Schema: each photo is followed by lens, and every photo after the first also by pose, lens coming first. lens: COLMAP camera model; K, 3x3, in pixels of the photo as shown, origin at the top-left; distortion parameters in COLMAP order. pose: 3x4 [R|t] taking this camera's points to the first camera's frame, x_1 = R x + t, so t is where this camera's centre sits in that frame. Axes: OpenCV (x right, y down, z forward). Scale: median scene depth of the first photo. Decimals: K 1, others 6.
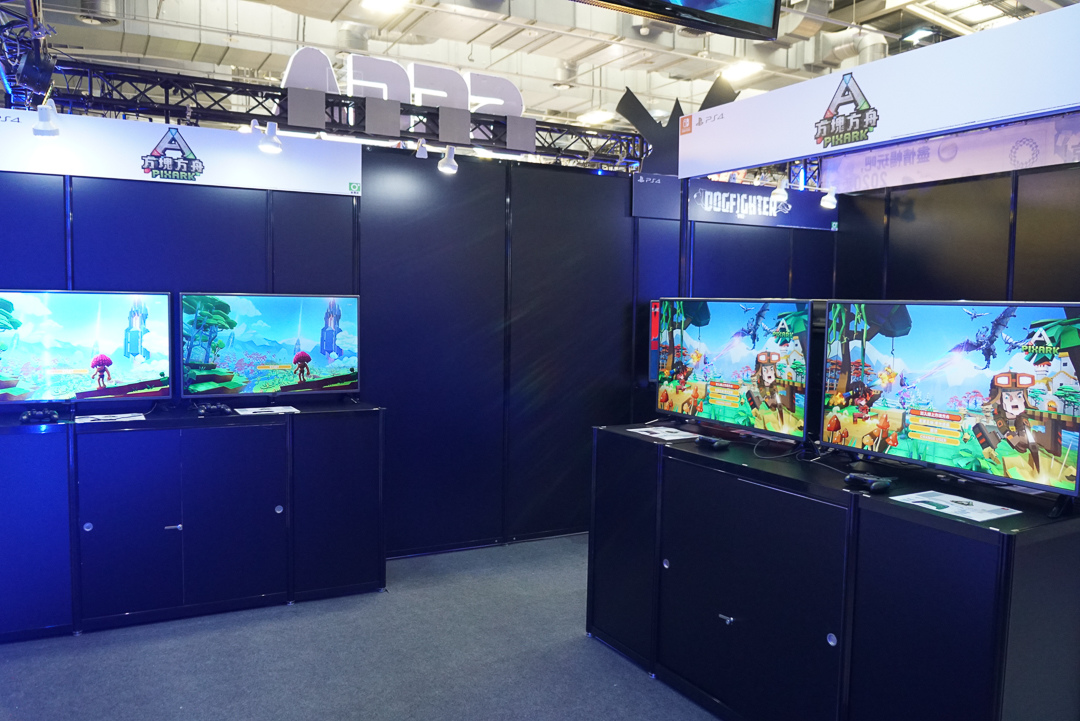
lens RADIAL K [[827.3, 0, 544.1], [0, 827.3, 356.1], [0, 0, 1]] dist [-0.047208, 0.012377]
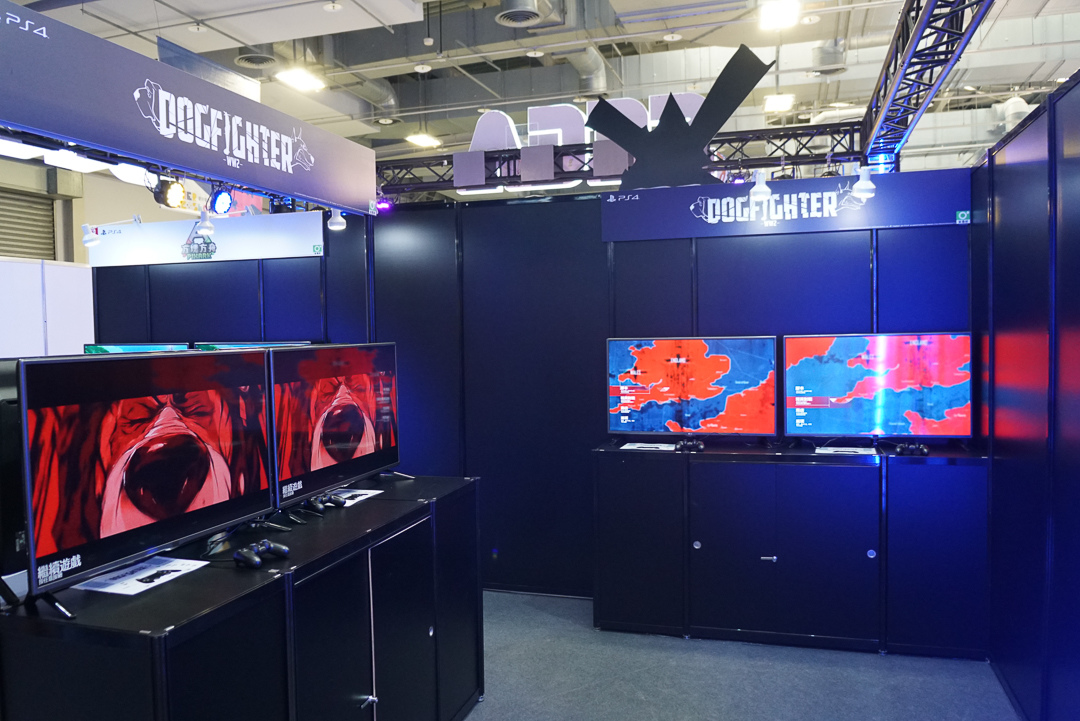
lens RADIAL K [[827.3, 0, 540.8], [0, 827.3, 365.6], [0, 0, 1]] dist [-0.047208, 0.012377]
pose [[0.677316, 0.003846, -0.735682, 0.645587], [-0.031214, 0.999236, -0.023513, -0.015591], [0.735030, 0.038889, 0.676919, 0.335998]]
